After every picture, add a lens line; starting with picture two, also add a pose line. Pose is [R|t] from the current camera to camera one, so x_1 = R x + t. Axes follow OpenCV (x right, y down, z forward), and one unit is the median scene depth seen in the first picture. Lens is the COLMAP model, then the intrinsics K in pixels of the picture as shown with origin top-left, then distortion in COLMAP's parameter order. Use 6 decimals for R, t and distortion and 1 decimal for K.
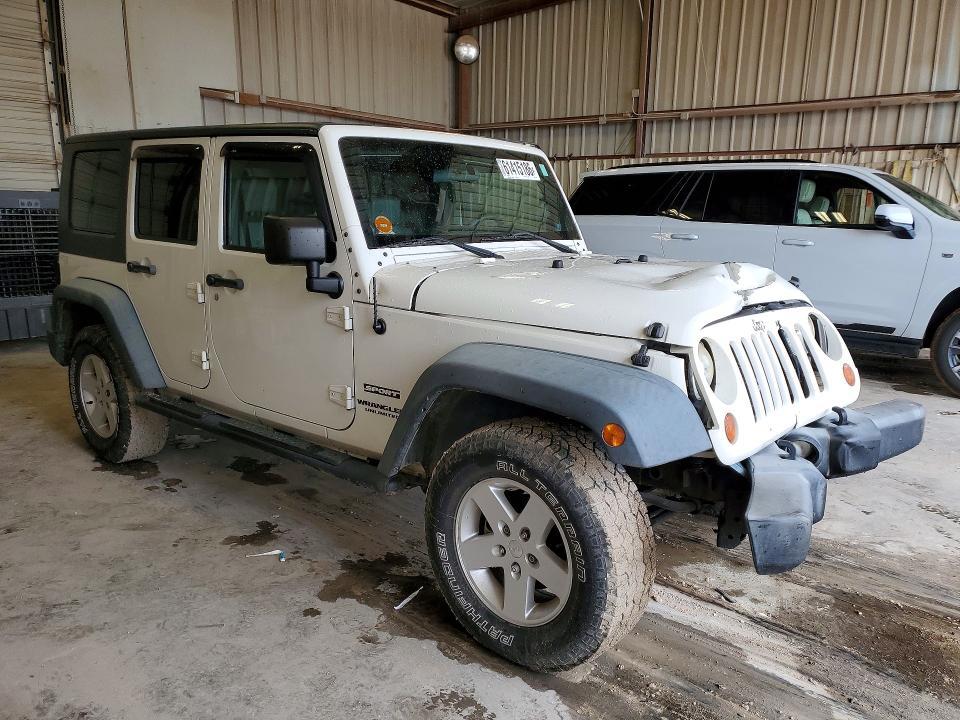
lens RADIAL K [[732.3, 0, 481.7], [0, 732.3, 359.5], [0, 0, 1]] dist [0.025825, -0.007633]
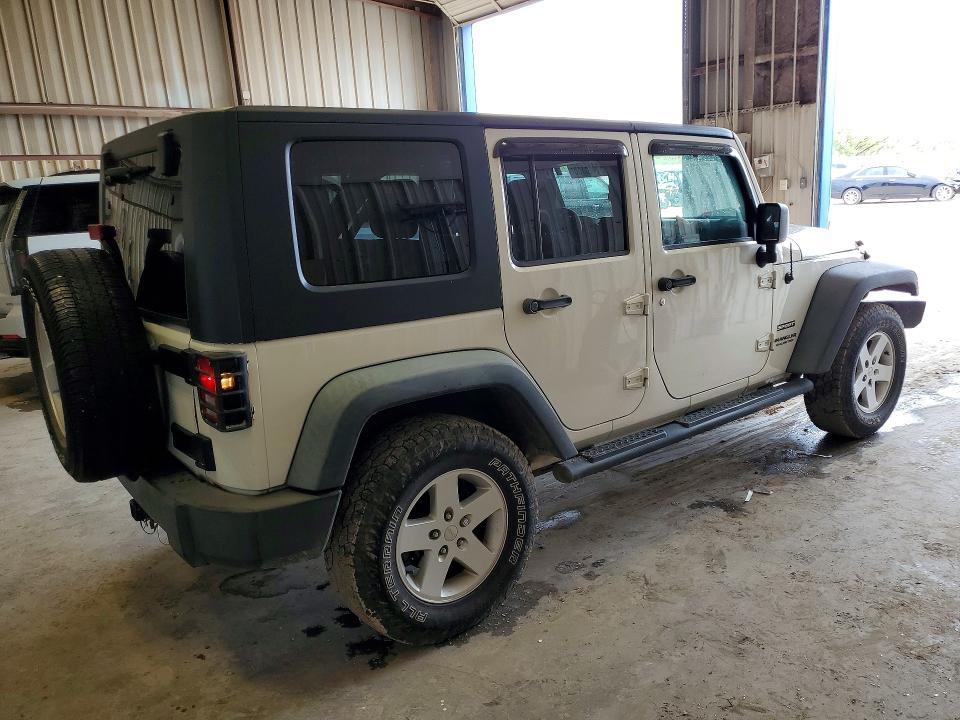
lens RADIAL K [[732.3, 0, 482.3], [0, 732.3, 361.3], [0, 0, 1]] dist [0.025825, -0.007633]
pose [[0.224646, -0.245784, 0.942934, -1.262379], [0.256477, 0.948461, 0.186121, -0.237331], [-0.940082, 0.200029, 0.276106, 0.924922]]
